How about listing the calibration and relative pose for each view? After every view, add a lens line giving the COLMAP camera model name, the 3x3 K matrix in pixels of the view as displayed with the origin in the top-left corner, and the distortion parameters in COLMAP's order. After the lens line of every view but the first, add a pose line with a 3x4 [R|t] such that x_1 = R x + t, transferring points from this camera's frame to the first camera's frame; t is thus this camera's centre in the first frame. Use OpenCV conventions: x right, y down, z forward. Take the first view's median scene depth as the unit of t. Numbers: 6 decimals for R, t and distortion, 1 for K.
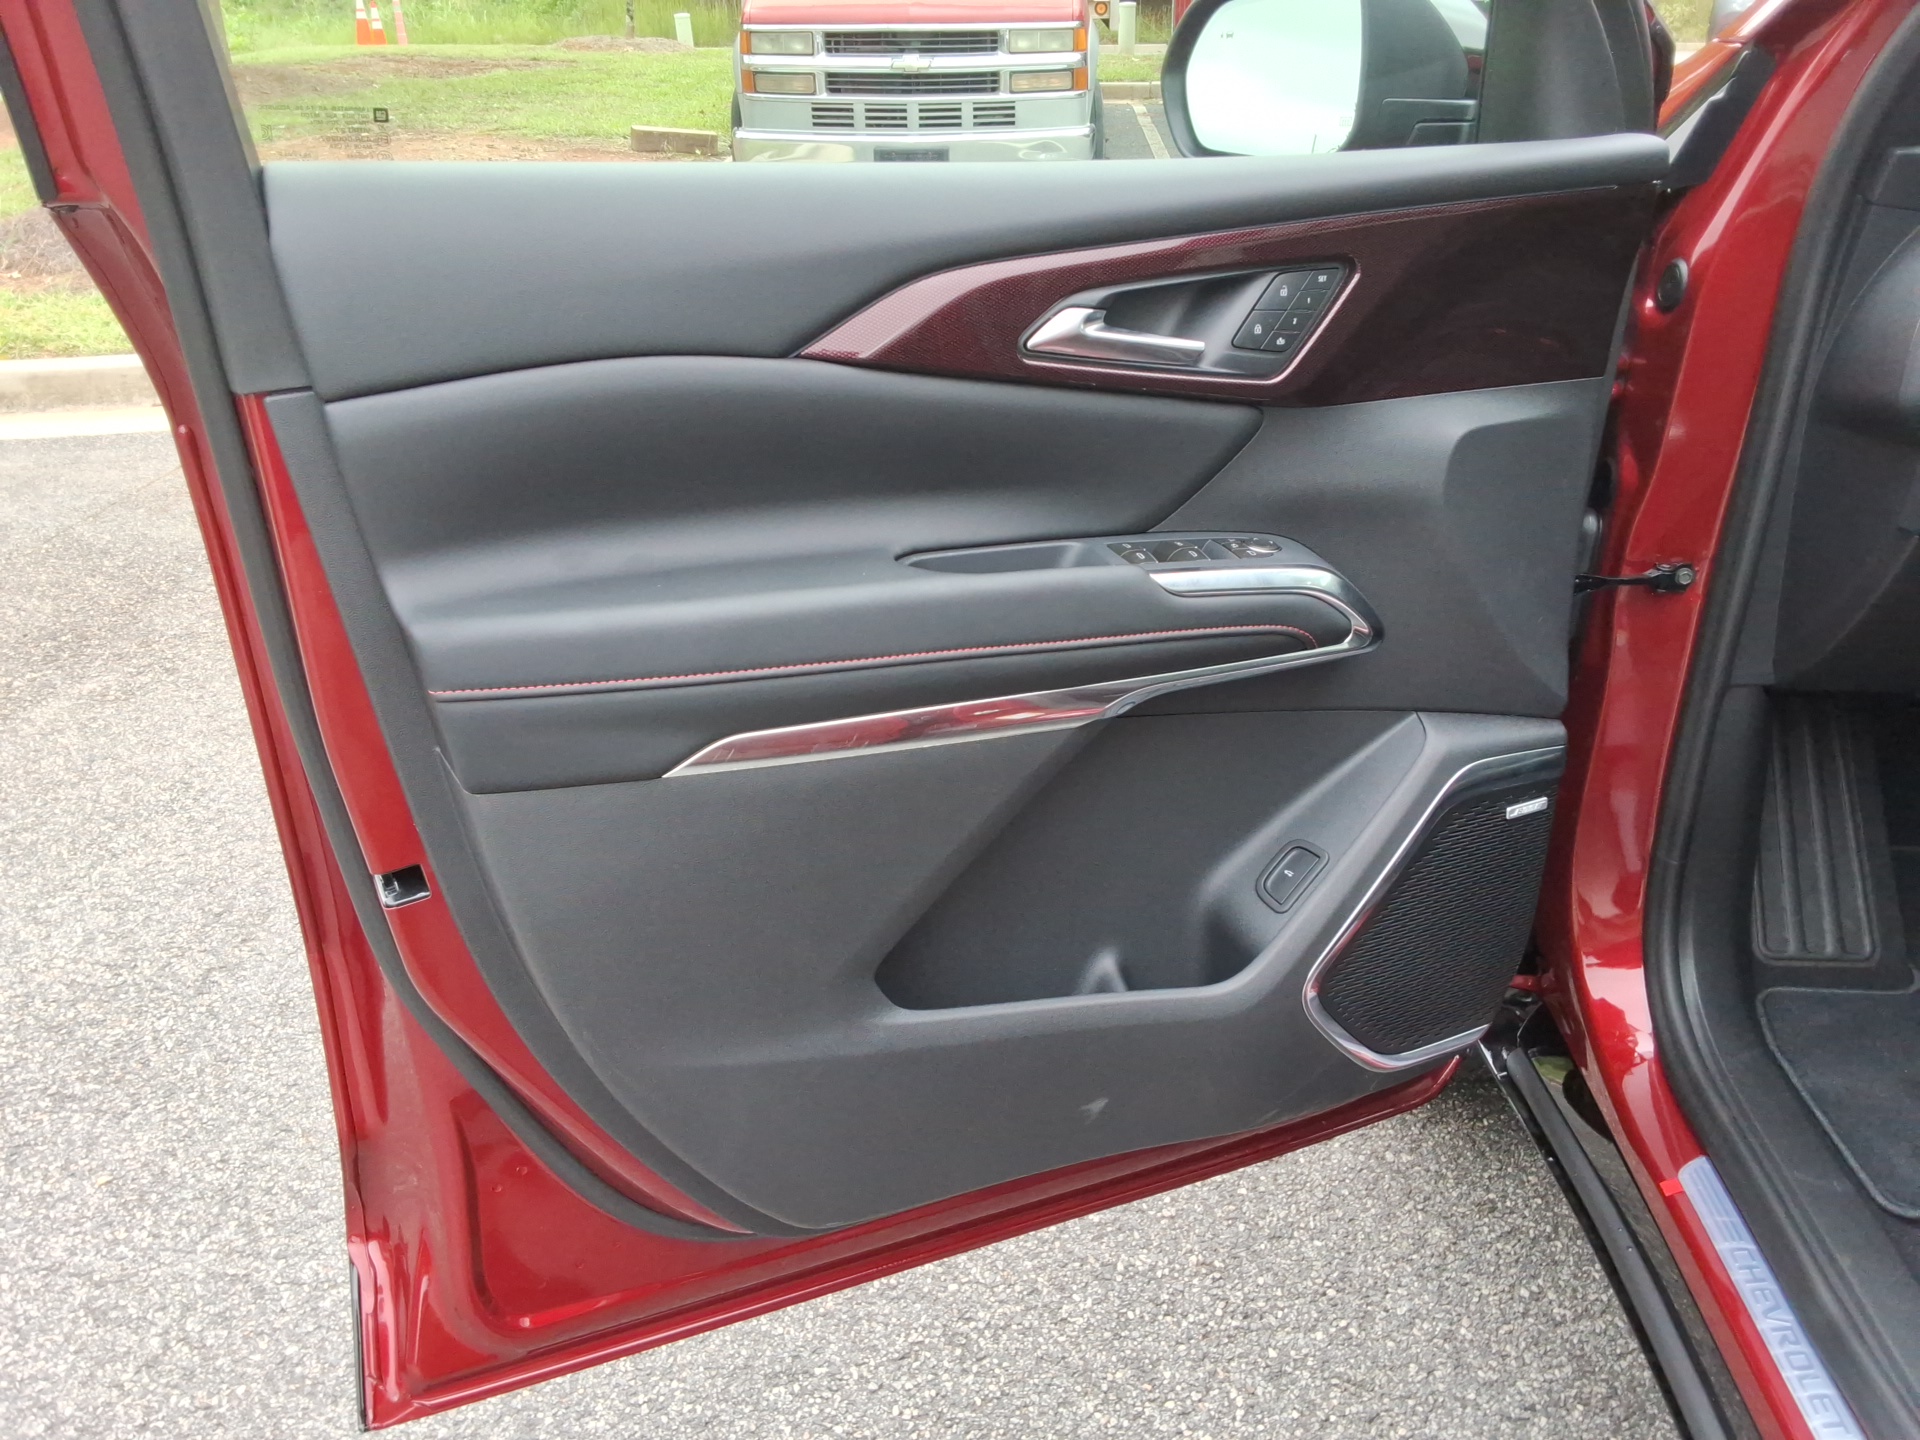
lens RADIAL K [[1519.5, 0, 960.0], [0, 1519.5, 720.0], [0, 0, 1]] dist [0.003987, -0.000179]
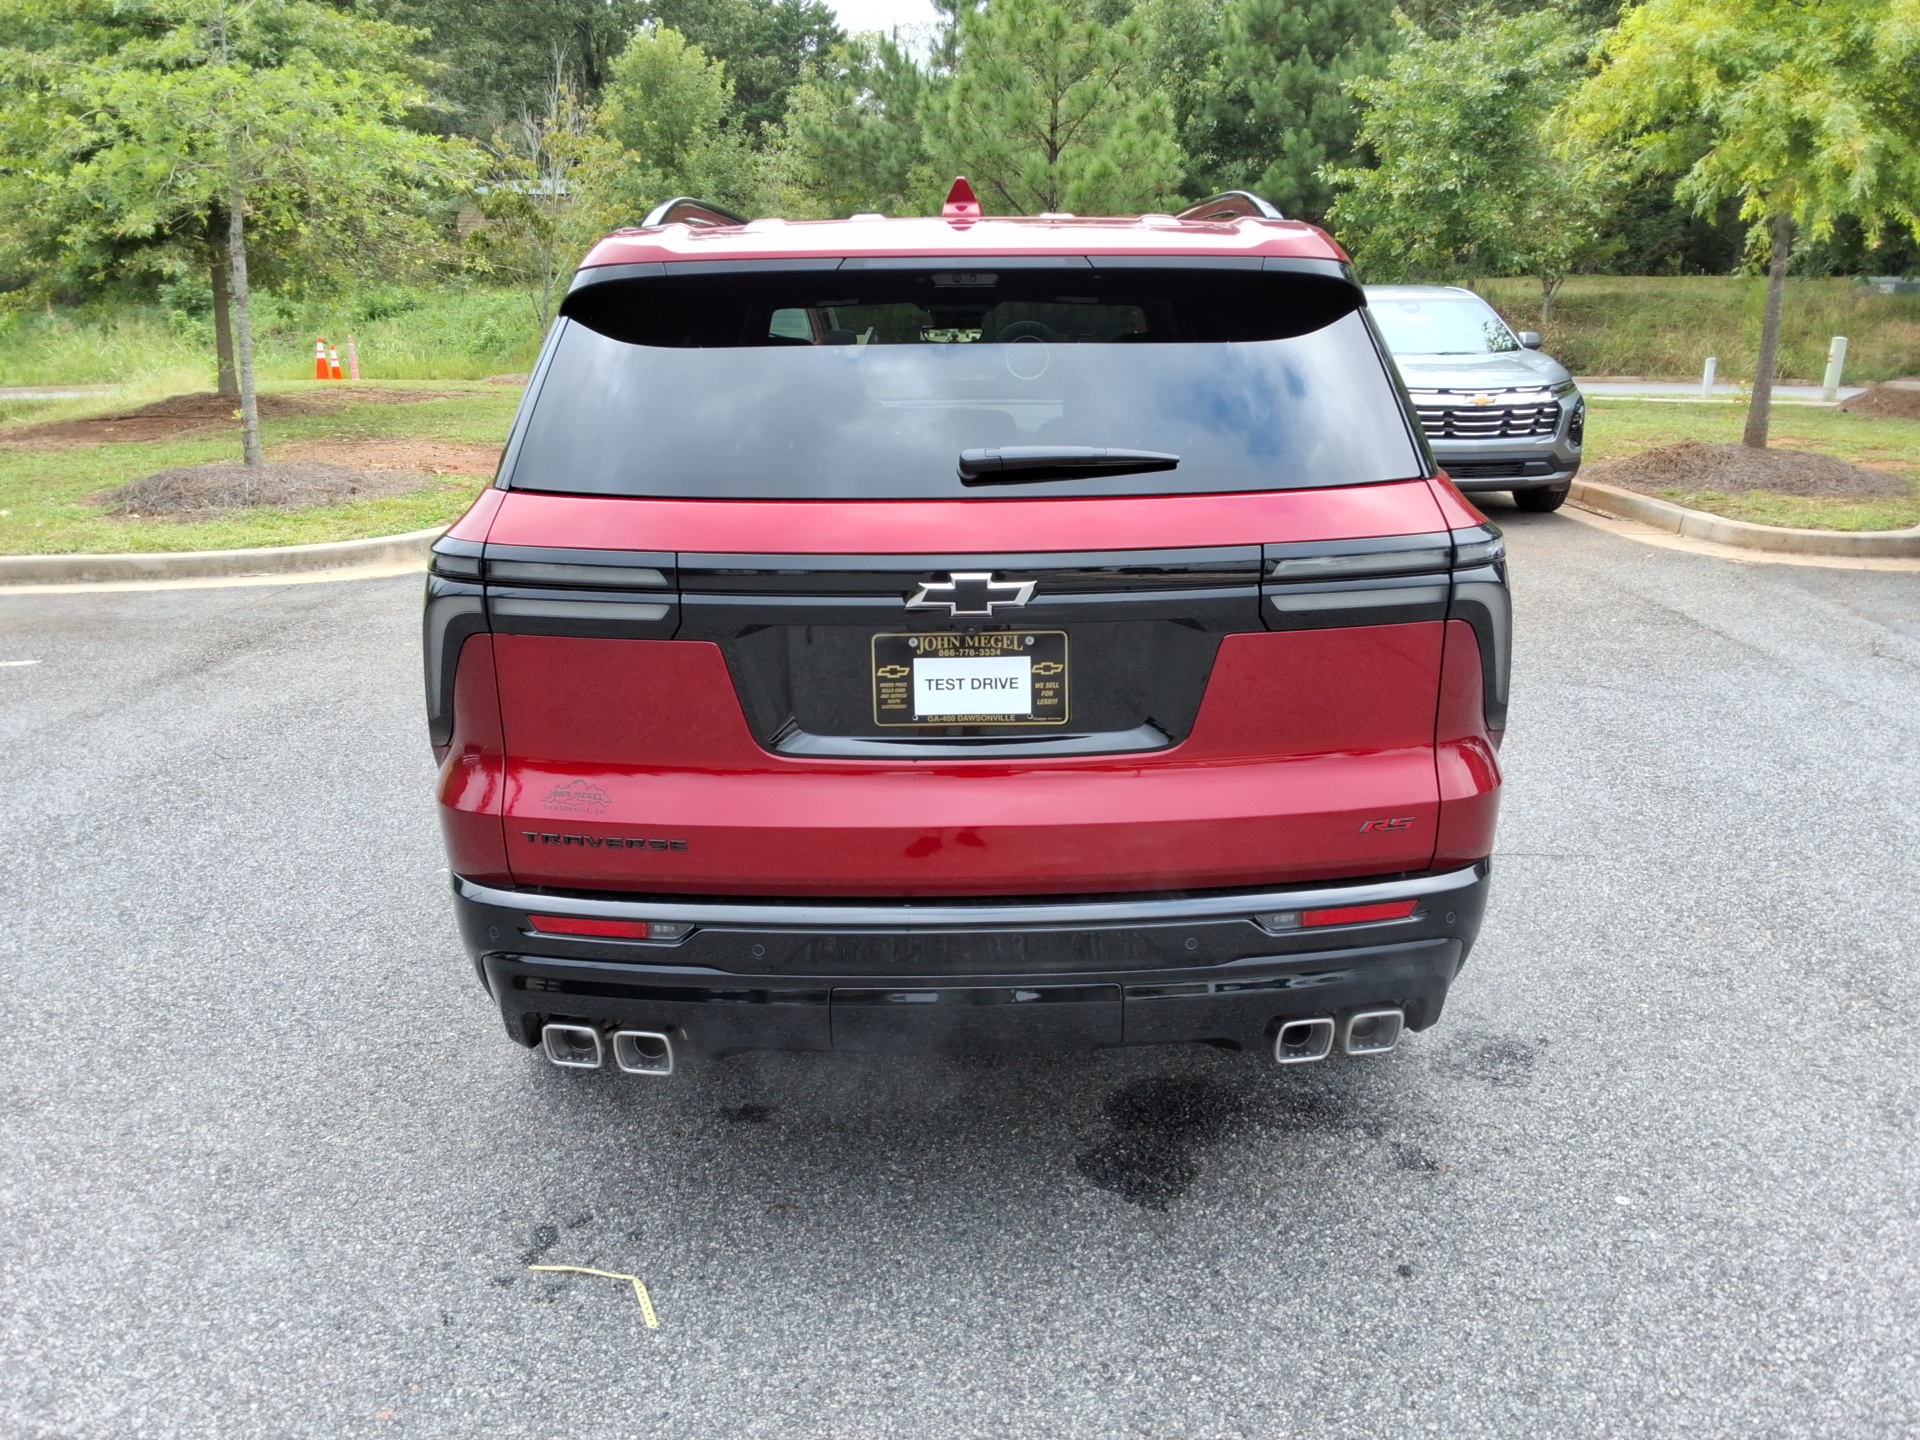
lens RADIAL K [[1537.6, 0, 971.3], [0, 1537.6, 700.1], [0, 0, 1]] dist [0.110592, -0.167995]
pose [[0.998309, -0.013098, 0.056629, 0.156738], [0.024816, 0.977064, -0.211495, 0.258012], [-0.052560, 0.212543, 0.975737, -0.590093]]
